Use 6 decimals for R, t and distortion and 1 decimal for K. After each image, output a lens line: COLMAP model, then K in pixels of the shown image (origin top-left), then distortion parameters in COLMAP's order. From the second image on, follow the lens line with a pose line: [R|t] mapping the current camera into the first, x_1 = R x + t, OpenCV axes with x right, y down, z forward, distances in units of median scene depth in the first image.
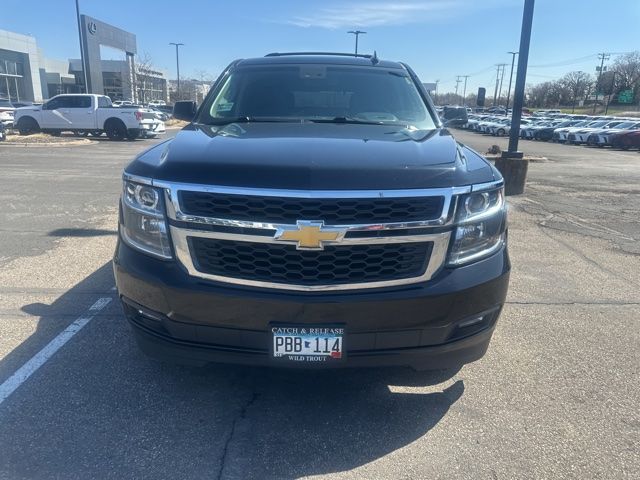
lens RADIAL K [[453.6, 0, 323.6], [0, 453.6, 237.8], [0, 0, 1]] dist [0.041998, -0.049872]
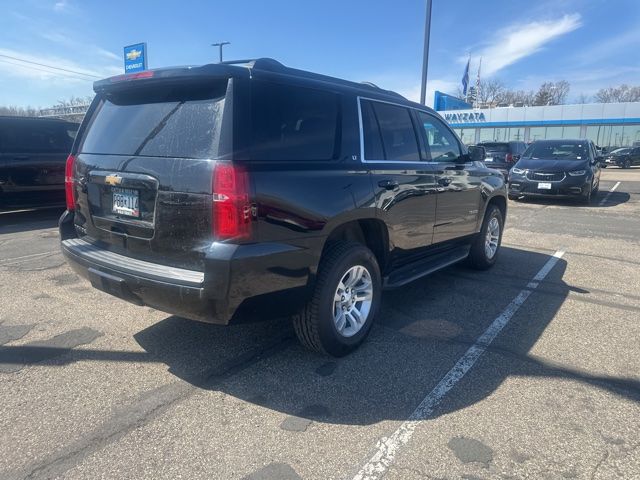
lens RADIAL K [[448.7, 0, 322.8], [0, 448.7, 243.7], [0, 0, 1]] dist [0.037840, -0.051261]
pose [[-0.796616, -0.157035, 0.583732, -1.309938], [0.125729, 0.901504, 0.414104, -1.113689], [-0.591266, 0.403274, -0.698409, 3.978602]]
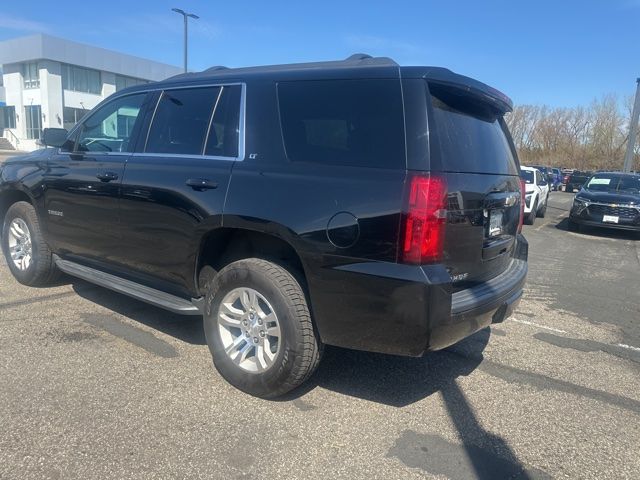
lens RADIAL K [[451.1, 0, 323.5], [0, 451.1, 250.1], [0, 0, 1]] dist [0.034891, -0.045141]
pose [[-0.575291, 0.097618, -0.812103, 1.391287], [-0.290170, 0.903921, 0.314210, -0.939115], [0.764750, 0.416410, -0.491692, 3.629637]]
